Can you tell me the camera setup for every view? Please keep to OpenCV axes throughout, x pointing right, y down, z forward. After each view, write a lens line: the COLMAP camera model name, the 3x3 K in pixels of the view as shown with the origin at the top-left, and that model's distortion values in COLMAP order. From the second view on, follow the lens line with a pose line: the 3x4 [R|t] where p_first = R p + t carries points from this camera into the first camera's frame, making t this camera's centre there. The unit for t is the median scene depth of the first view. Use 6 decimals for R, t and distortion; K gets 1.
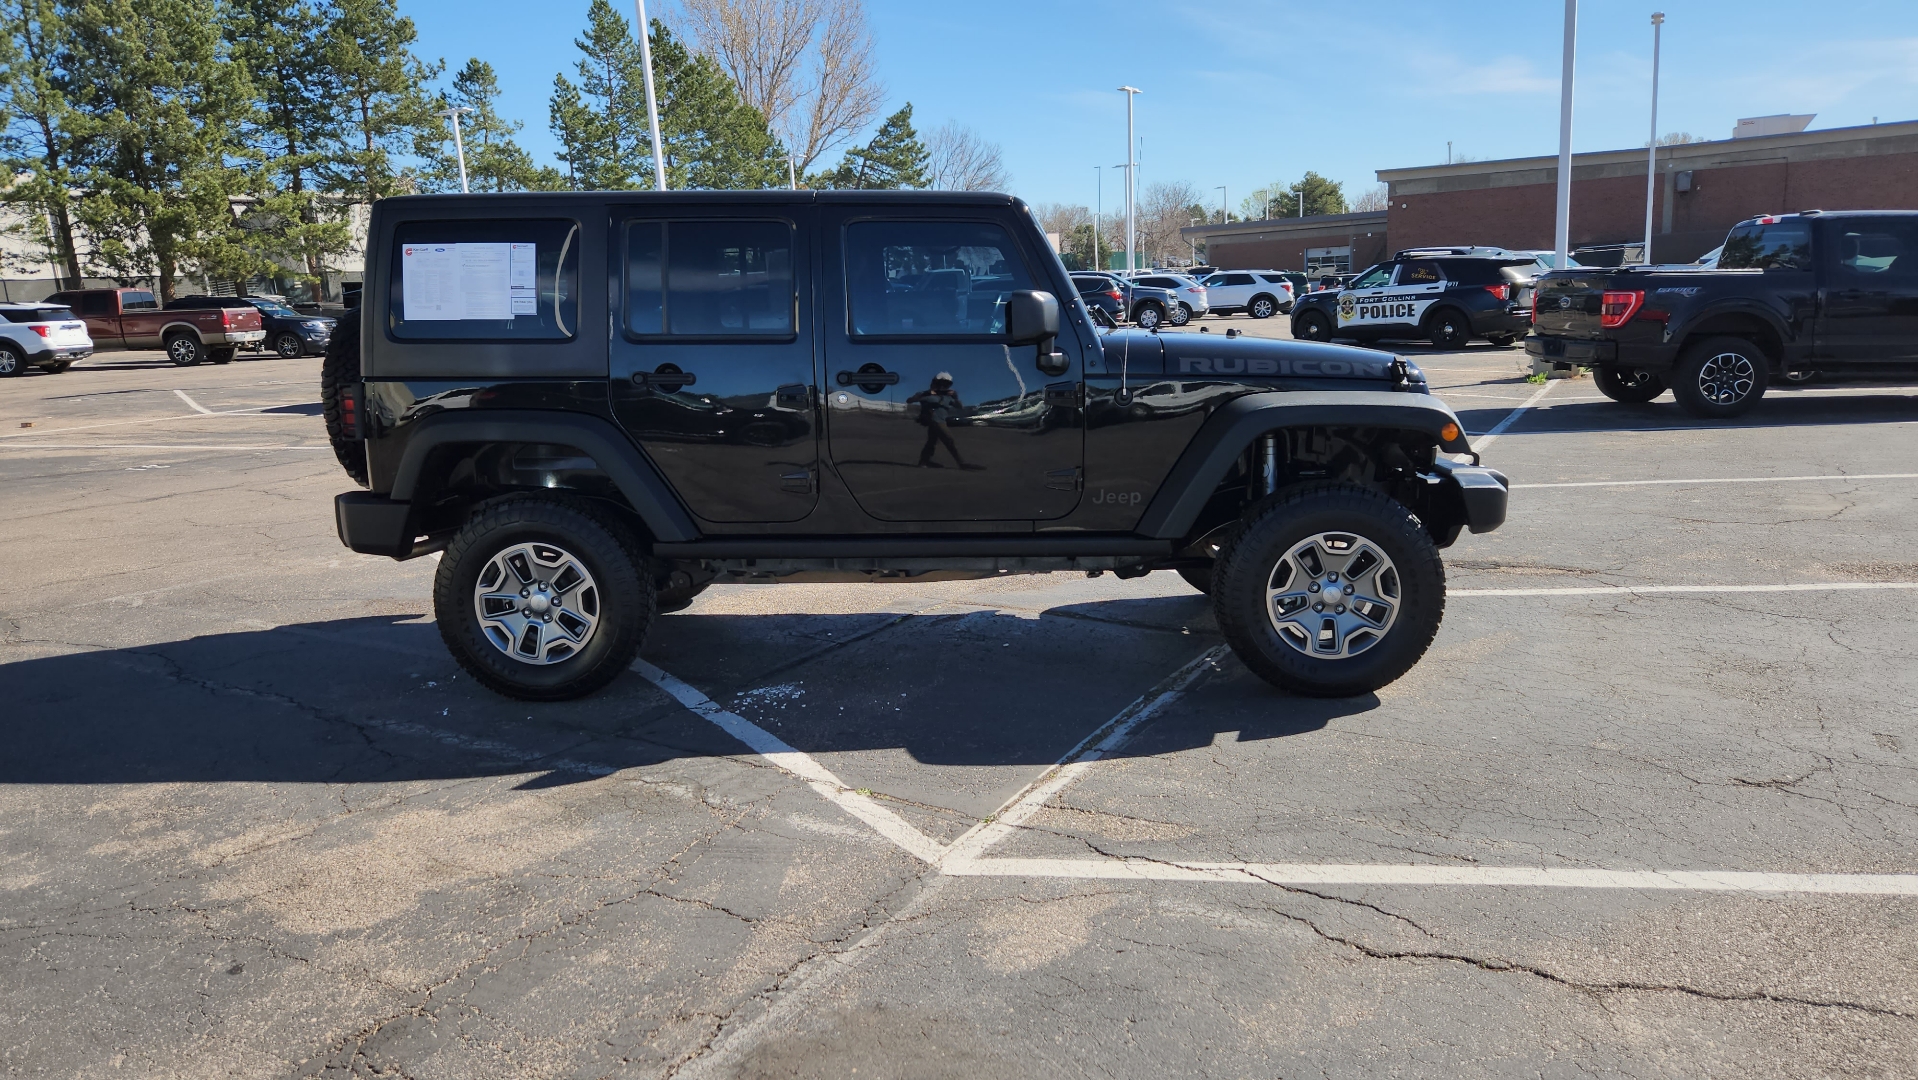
lens RADIAL K [[1285.7, 0, 919.4], [0, 1285.7, 528.7], [0, 0, 1]] dist [0.069585, -0.053989]
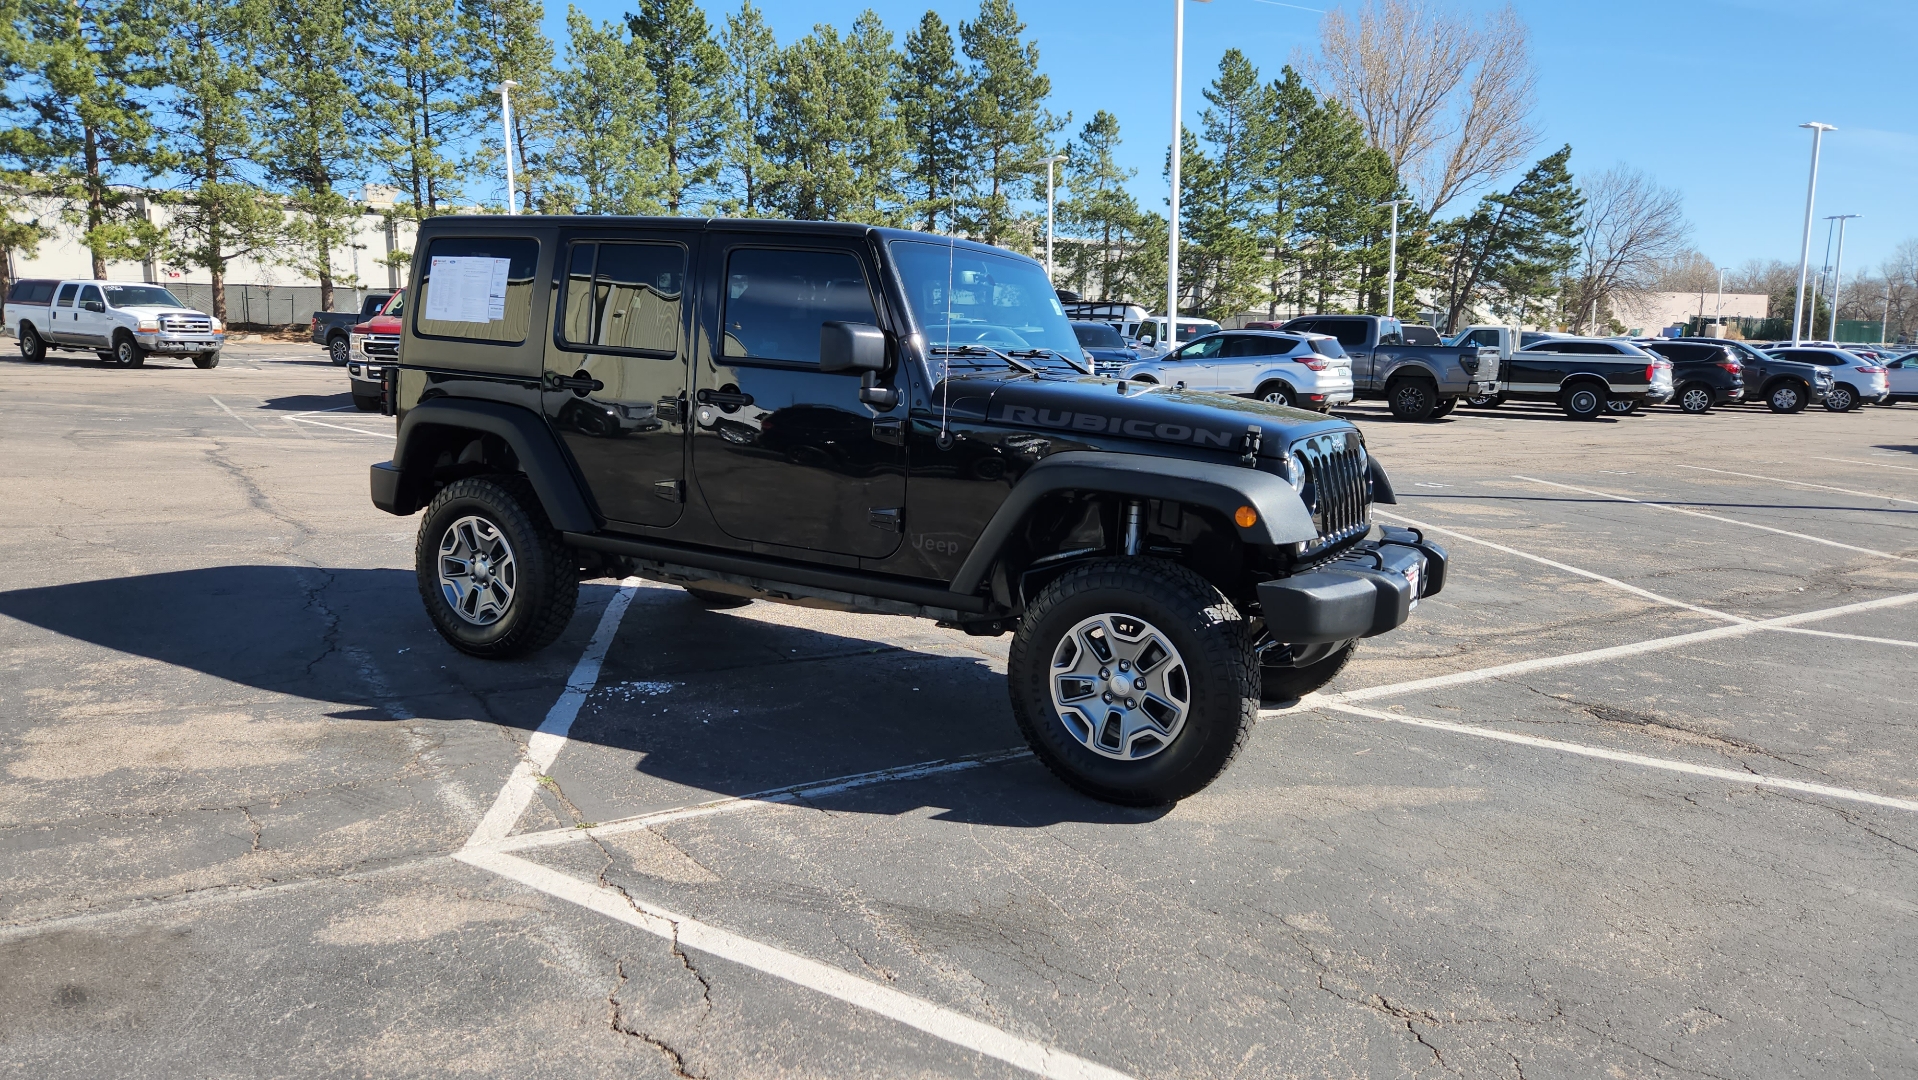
lens RADIAL K [[1285.7, 0, 918.6], [0, 1285.7, 516.8], [0, 0, 1]] dist [0.069585, -0.053989]
pose [[0.888068, 0.123056, -0.442937, 0.422951], [-0.141352, 0.989924, -0.008385, -0.026519], [0.437442, 0.070057, 0.896514, 0.108507]]
